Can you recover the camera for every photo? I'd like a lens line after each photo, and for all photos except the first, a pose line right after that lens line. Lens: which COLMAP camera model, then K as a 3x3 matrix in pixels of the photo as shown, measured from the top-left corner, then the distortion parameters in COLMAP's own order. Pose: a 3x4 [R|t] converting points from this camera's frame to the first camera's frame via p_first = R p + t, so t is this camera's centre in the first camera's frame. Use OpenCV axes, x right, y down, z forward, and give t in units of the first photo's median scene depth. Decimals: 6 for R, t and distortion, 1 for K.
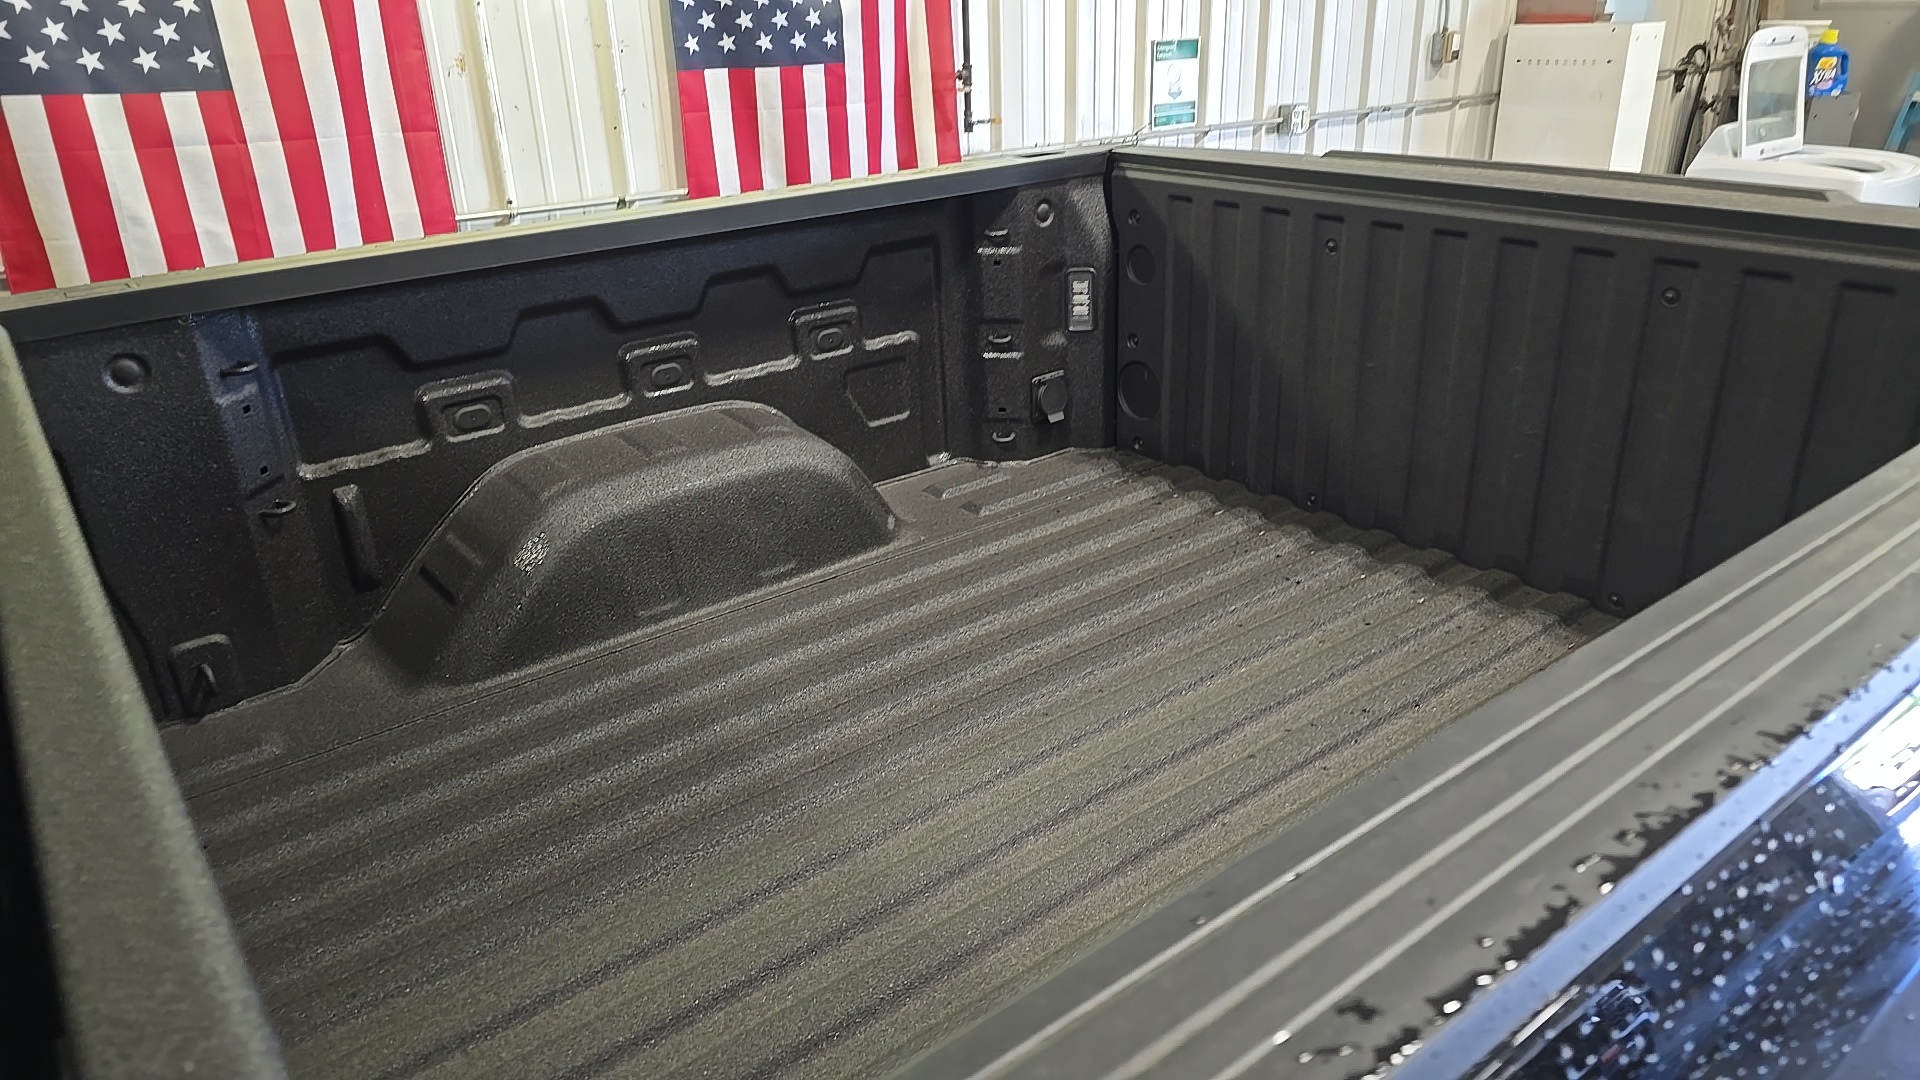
lens RADIAL K [[1213.8, 0, 960.0], [0, 1213.8, 540.0], [0, 0, 1]] dist [0.021168, -0.033884]
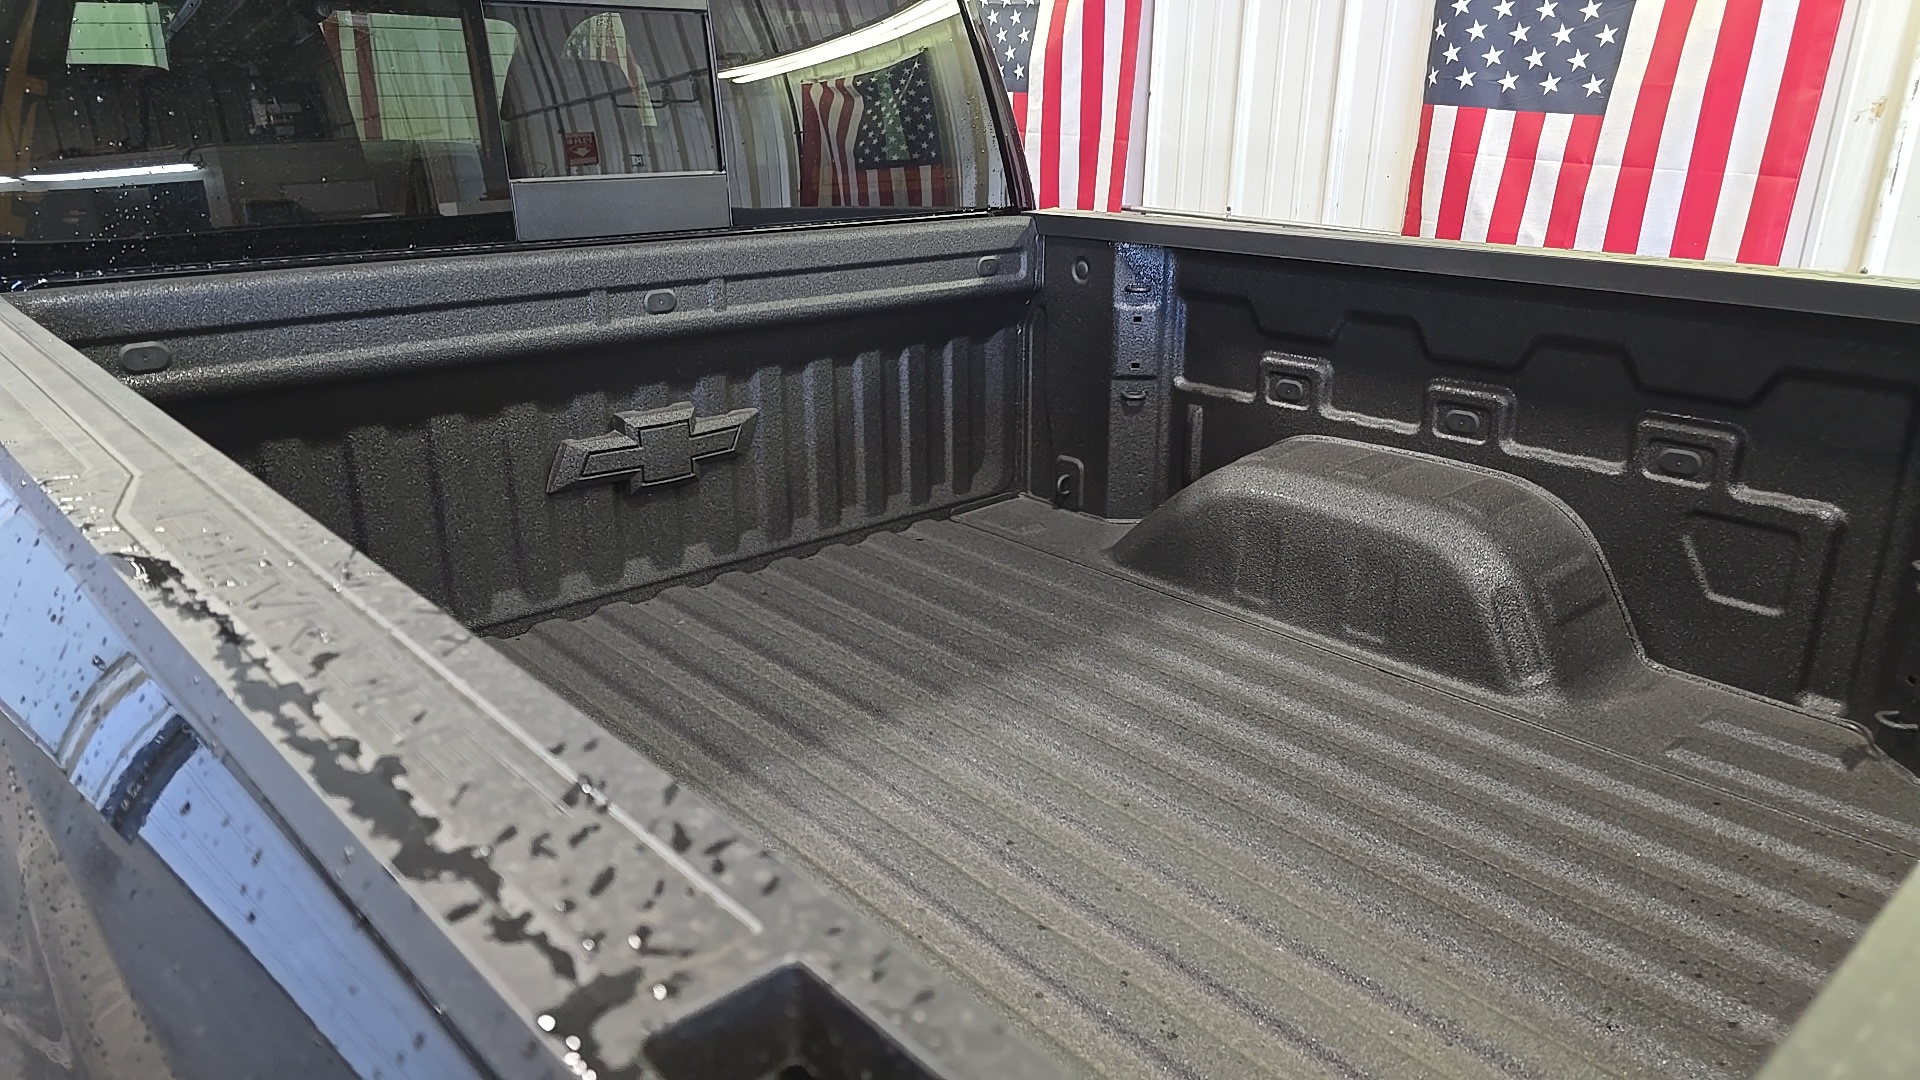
lens RADIAL K [[1296.5, 0, 960.0], [0, 1296.5, 540.0], [0, 0, 1]] dist [0.062702, -0.052111]
pose [[0.084955, 0.385280, -0.918881, 0.699586], [-0.385292, 0.863178, 0.326302, -0.240160], [0.918876, 0.326317, 0.221777, 0.453279]]
